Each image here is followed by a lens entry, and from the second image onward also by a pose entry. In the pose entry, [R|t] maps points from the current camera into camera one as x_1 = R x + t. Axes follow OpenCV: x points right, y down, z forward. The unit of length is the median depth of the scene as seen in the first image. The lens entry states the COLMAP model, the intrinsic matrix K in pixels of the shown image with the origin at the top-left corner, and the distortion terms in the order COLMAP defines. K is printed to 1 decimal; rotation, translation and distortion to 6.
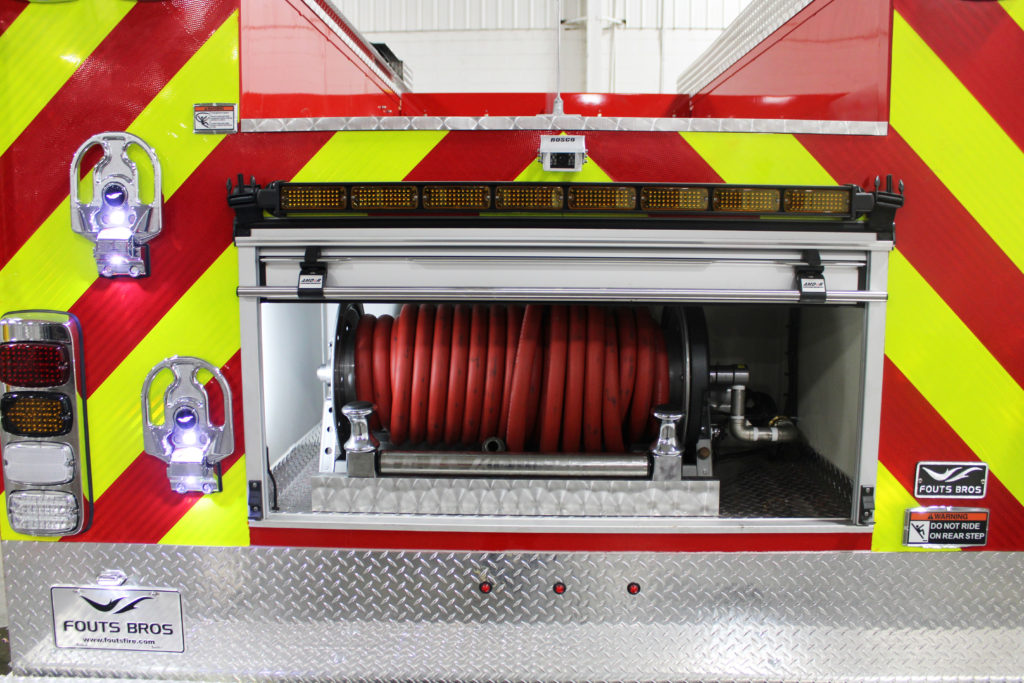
lens RADIAL K [[886.6, 0, 512.0], [0, 886.6, 341.5], [0, 0, 1]] dist [-0.174820, 0.150992]
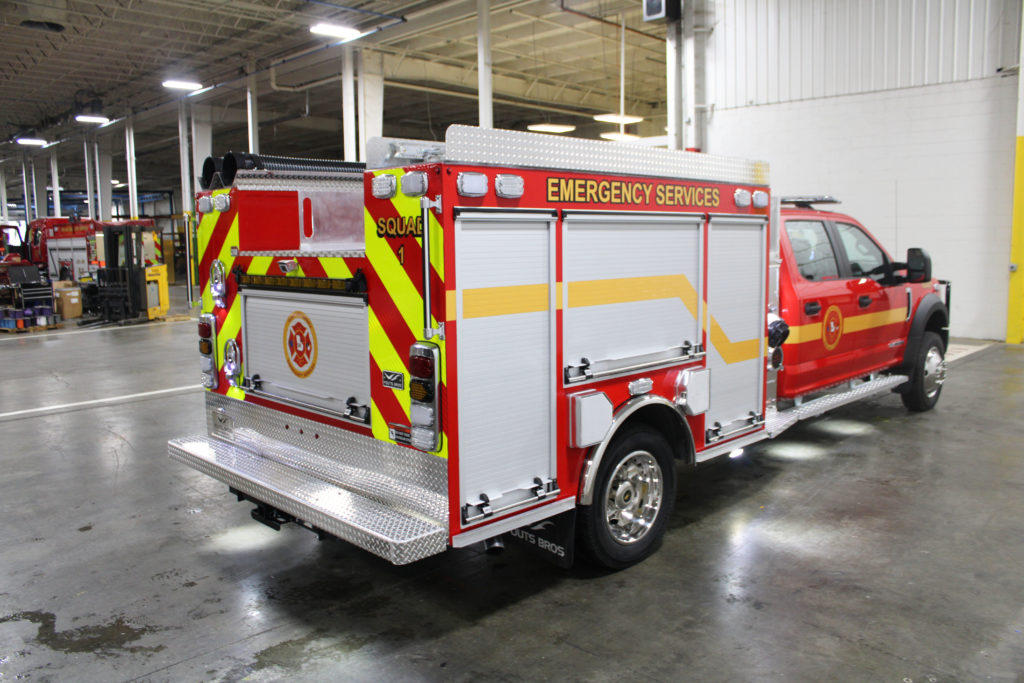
lens RADIAL K [[823.0, 0, 512.0], [0, 823.0, 341.5], [0, 0, 1]] dist [-0.149842, 0.110960]
pose [[0.721400, 0.074806, -0.688467, 2.193612], [-0.077667, 0.996616, 0.026905, -0.097210], [0.688150, 0.034062, 0.724769, -0.328956]]
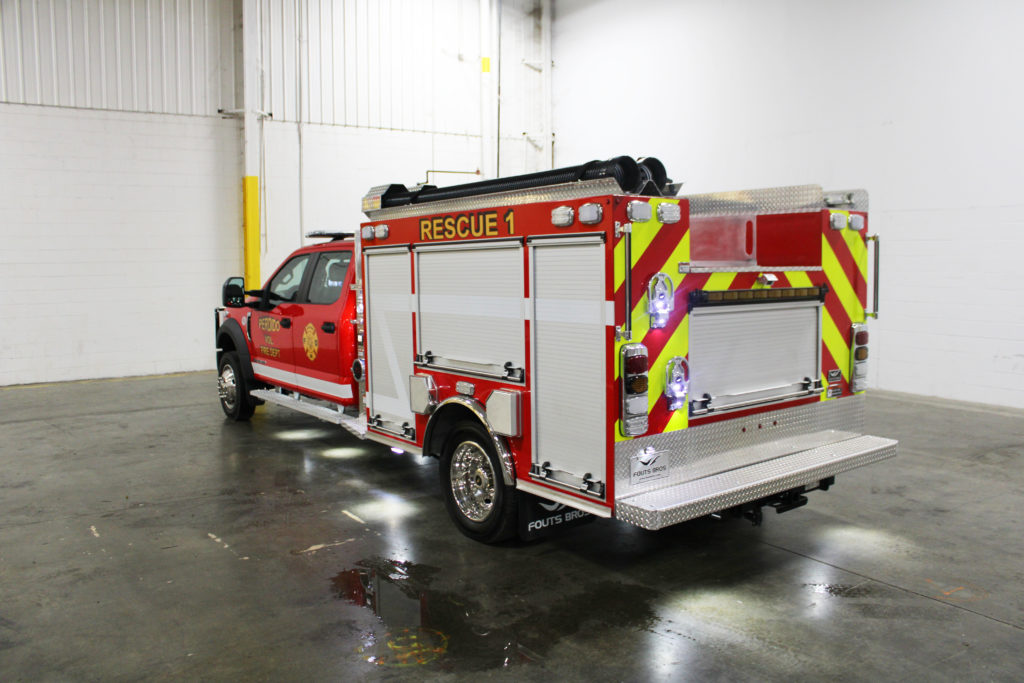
lens RADIAL K [[842.7, 0, 512.0], [0, 842.7, 341.5], [0, 0, 1]] dist [-0.152034, 0.115521]
pose [[0.788235, -0.069958, 0.611384, -2.329659], [0.096149, 0.995316, -0.010072, -0.051278], [-0.607816, 0.066723, 0.791270, -0.721753]]
